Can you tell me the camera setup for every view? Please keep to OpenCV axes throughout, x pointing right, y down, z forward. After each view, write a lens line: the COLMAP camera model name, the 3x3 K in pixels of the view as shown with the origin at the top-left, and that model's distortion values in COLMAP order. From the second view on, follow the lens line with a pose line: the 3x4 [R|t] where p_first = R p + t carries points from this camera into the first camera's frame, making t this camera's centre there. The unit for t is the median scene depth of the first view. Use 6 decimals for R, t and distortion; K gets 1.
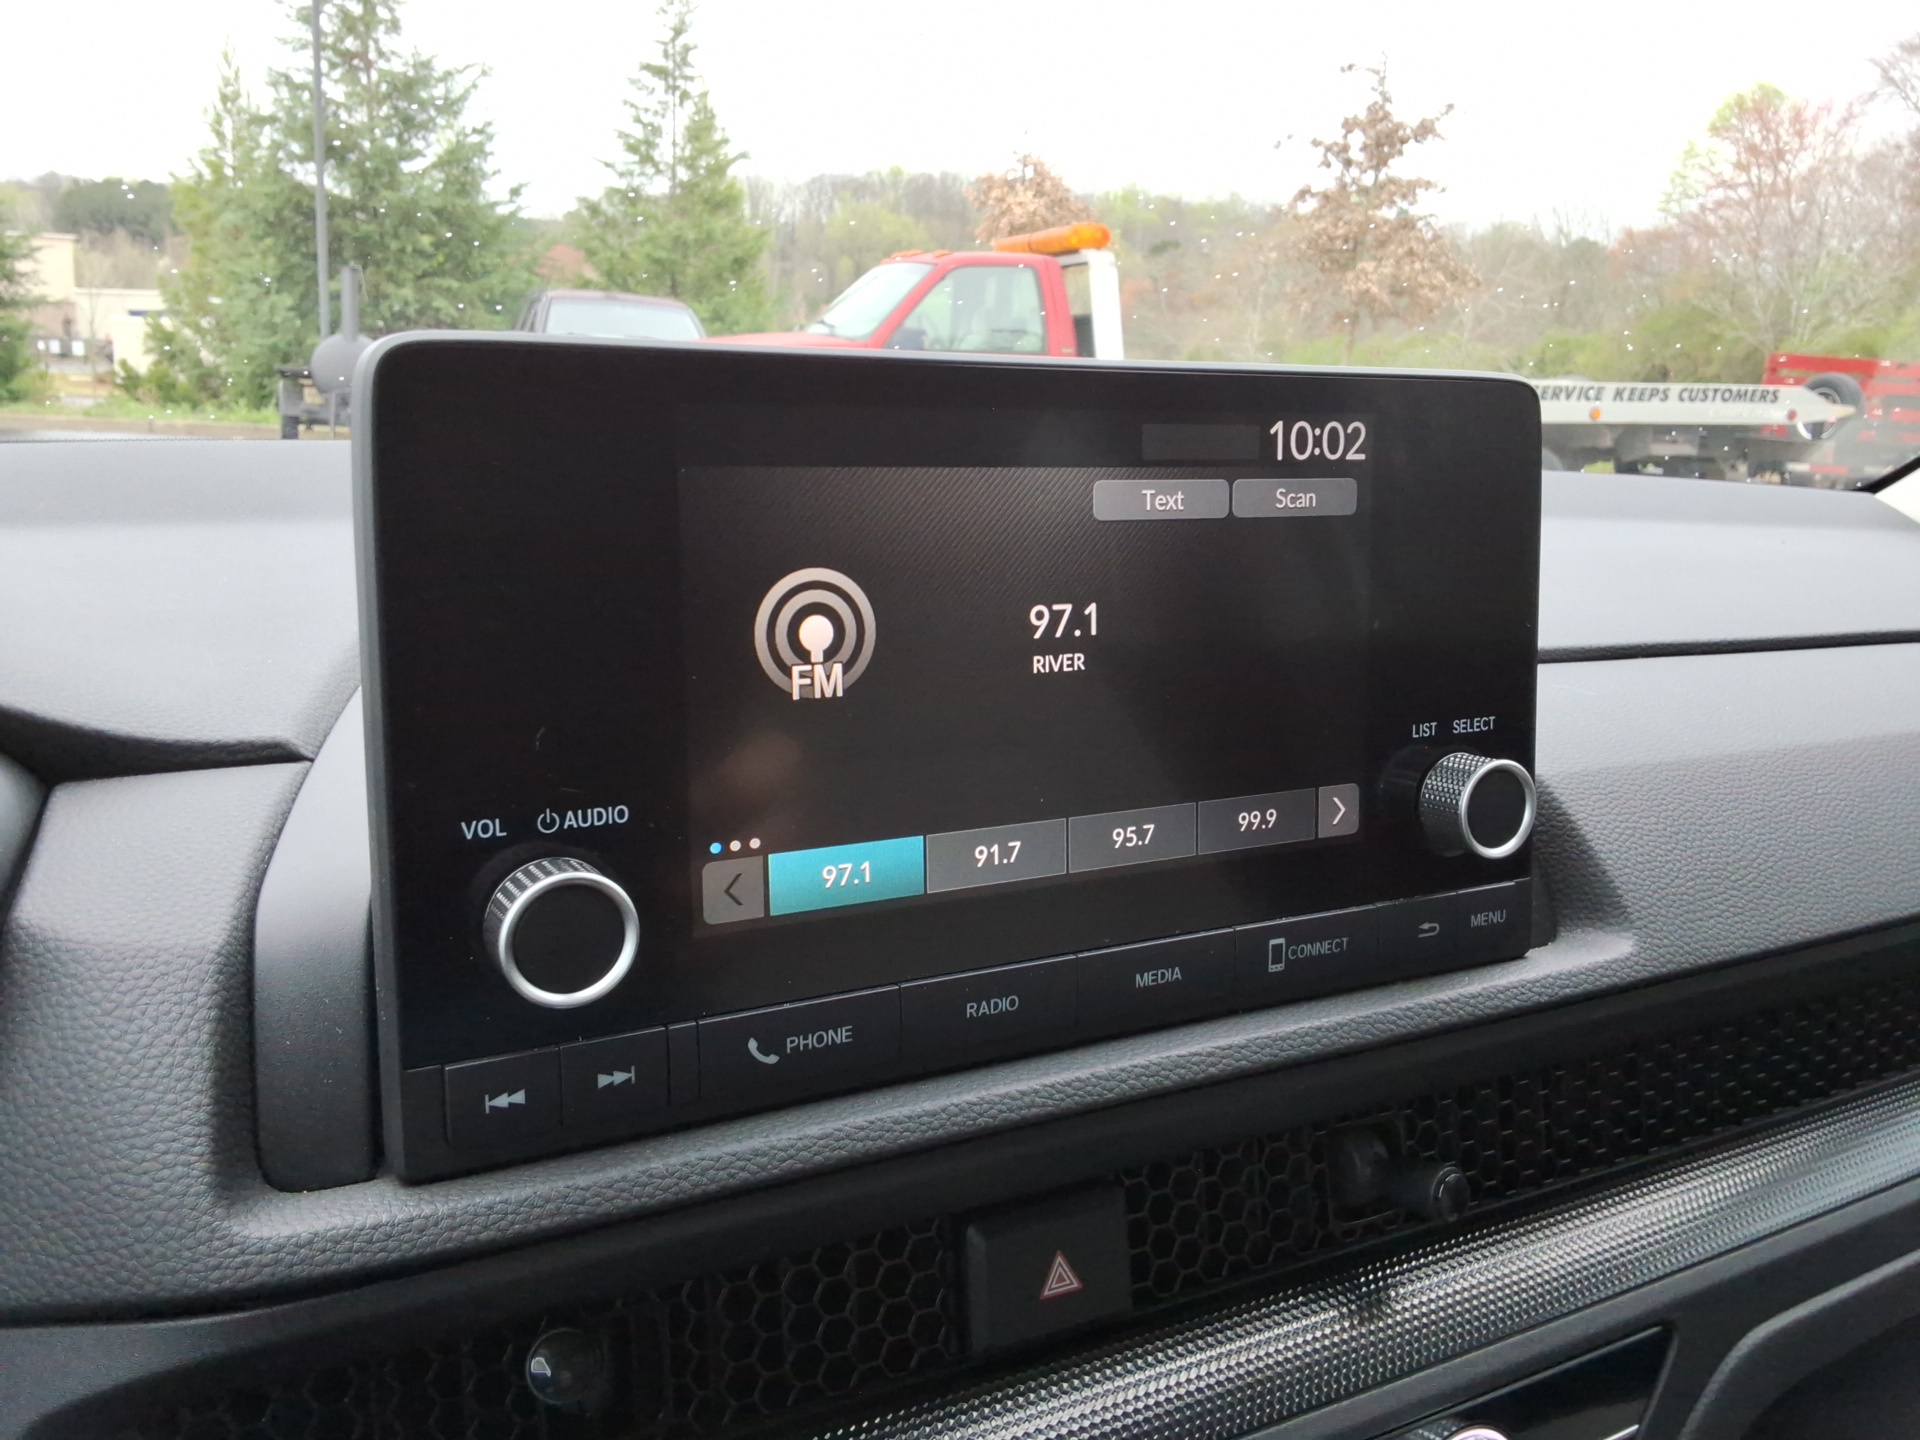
lens RADIAL K [[1547.4, 0, 960.2], [0, 1547.4, 714.1], [0, 0, 1]] dist [0.096988, -0.168984]
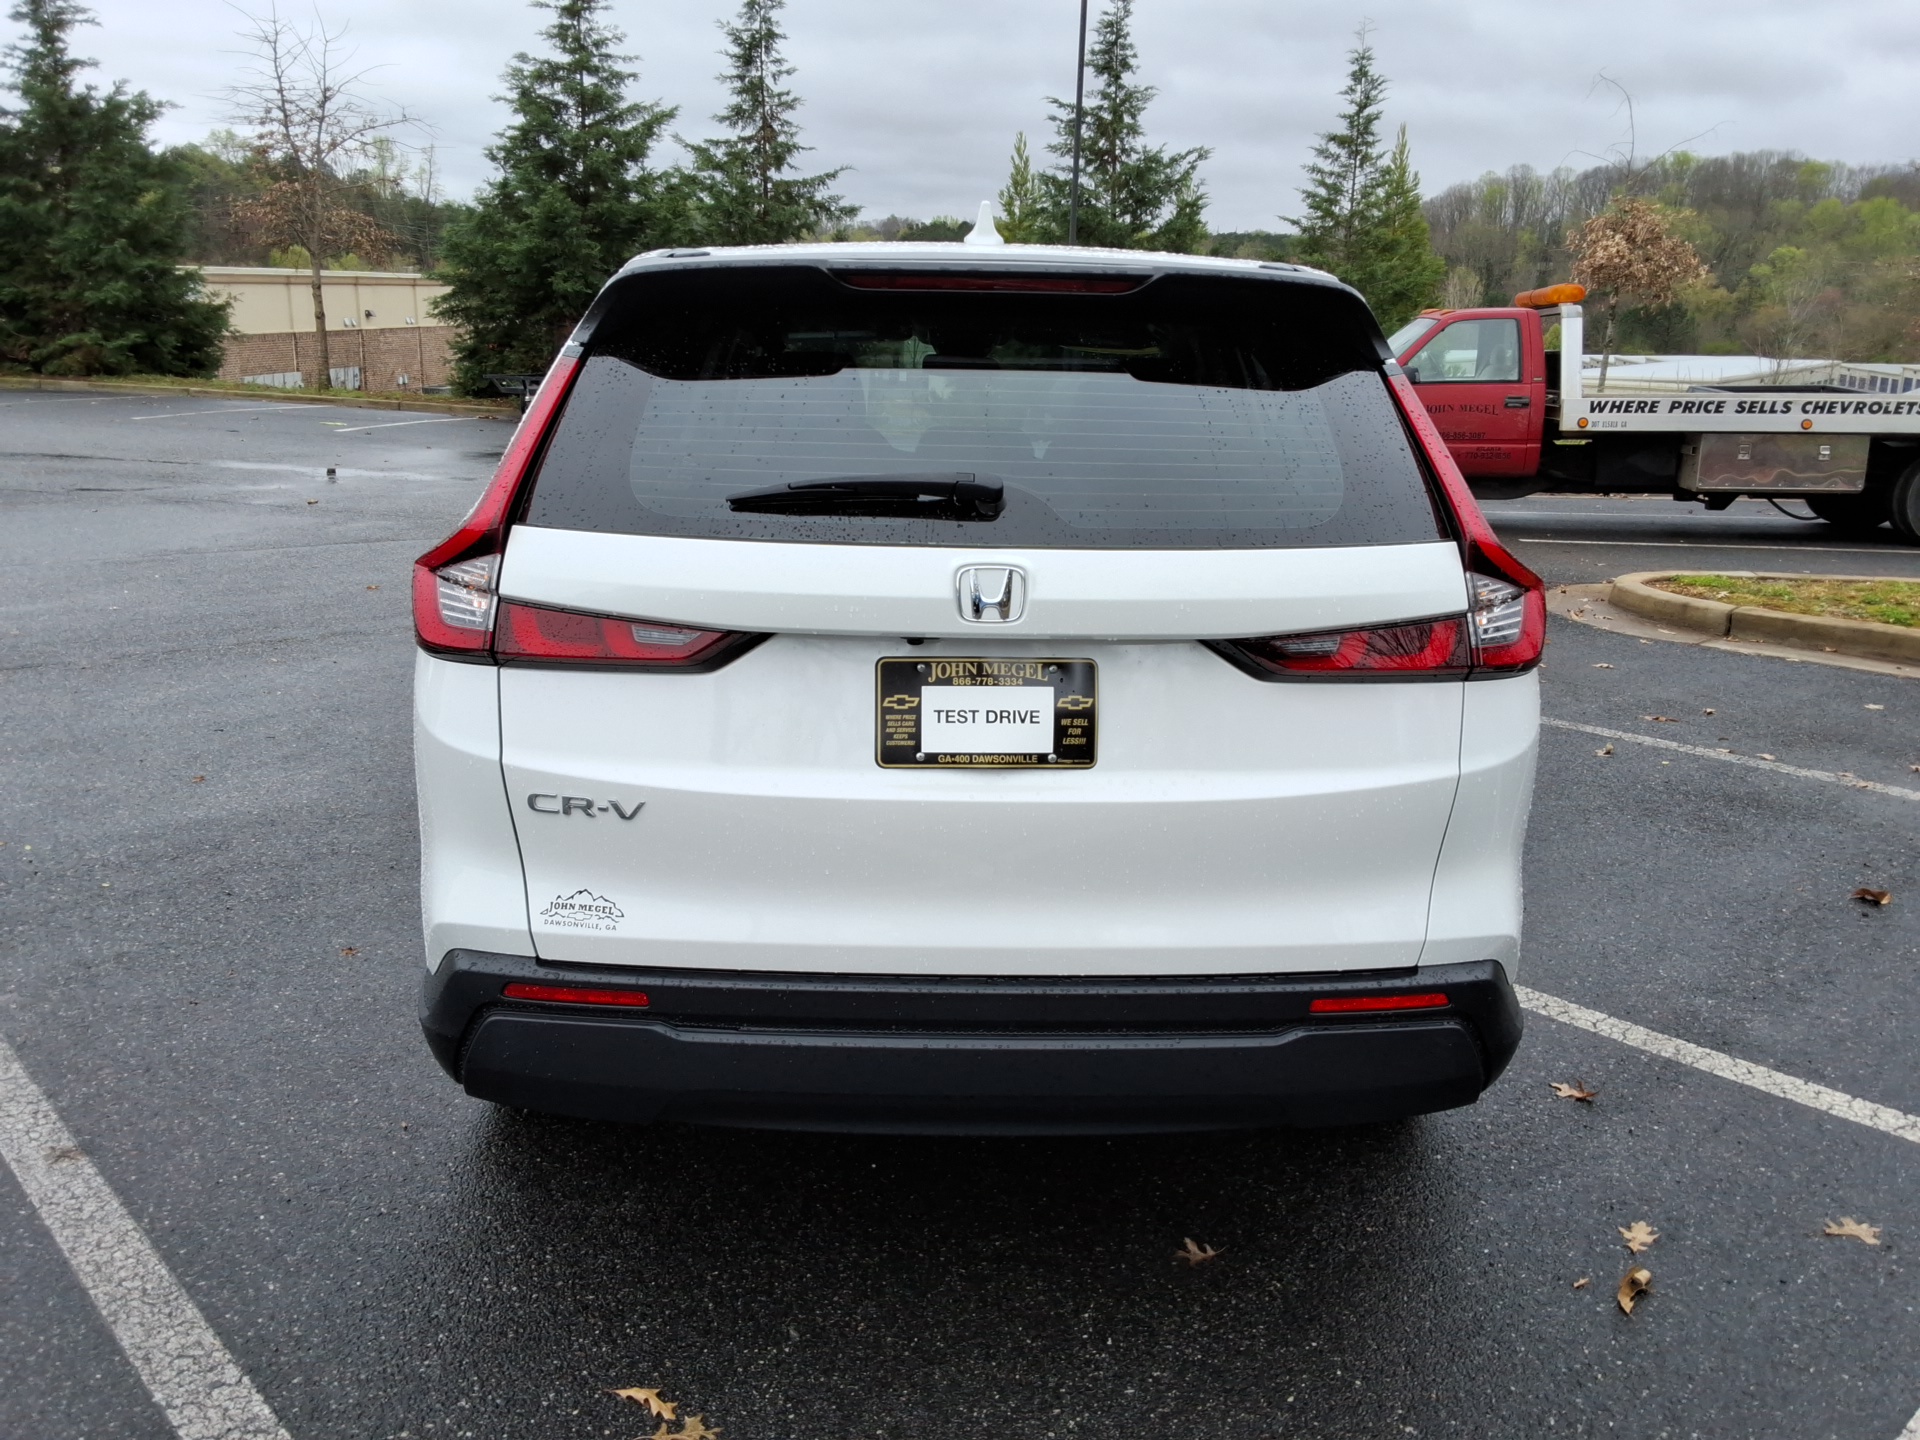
lens RADIAL K [[1524.2, 0, 969.7], [0, 1524.2, 709.3], [0, 0, 1]] dist [0.100498, -0.150105]
pose [[0.896109, 0.078385, -0.436858, 0.112288], [-0.080955, 0.996636, 0.012765, 0.035186], [0.436389, 0.023927, 0.899440, -0.196681]]
